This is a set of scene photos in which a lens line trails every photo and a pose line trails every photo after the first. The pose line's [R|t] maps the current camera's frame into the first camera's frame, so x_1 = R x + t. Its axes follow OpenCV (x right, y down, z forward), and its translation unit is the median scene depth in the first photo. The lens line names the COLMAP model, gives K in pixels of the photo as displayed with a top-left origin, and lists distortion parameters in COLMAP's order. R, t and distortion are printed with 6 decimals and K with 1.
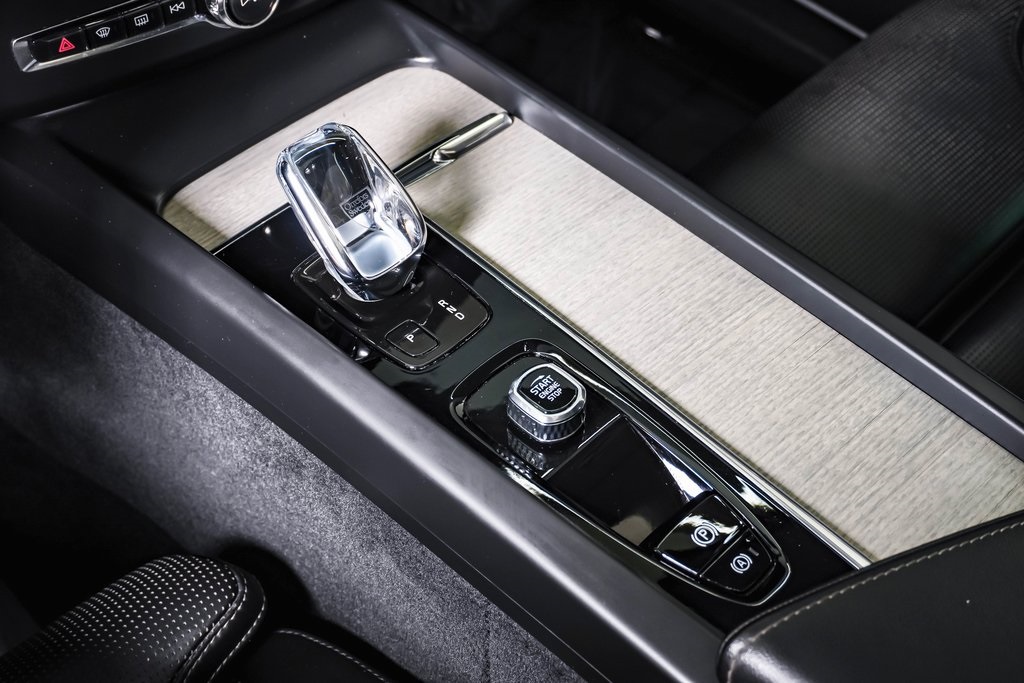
lens RADIAL K [[1355.2, 0, 512.0], [0, 1355.2, 341.5], [0, 0, 1]] dist [0.002024, 0.004169]
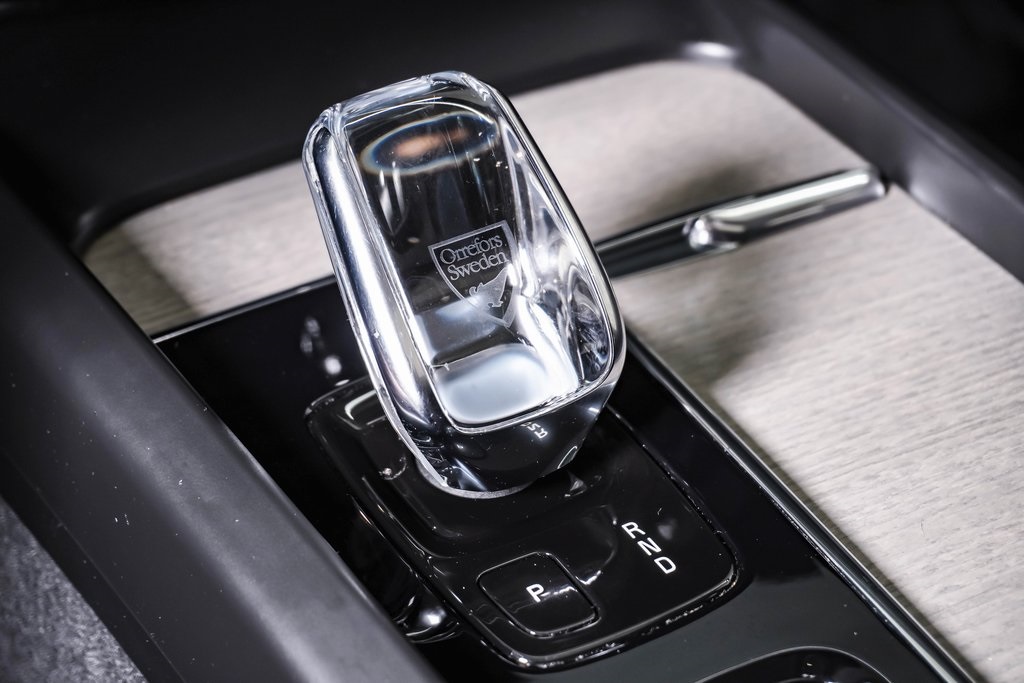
lens RADIAL K [[2253.3, 0, 512.0], [0, 2253.3, 341.5], [0, 0, 1]] dist [0.027178, 0.145452]
pose [[0.968233, 0.159878, -0.192257, 0.034165], [-0.193824, 0.965642, -0.173111, 0.039897], [0.157975, 0.204876, 0.965955, 0.293204]]
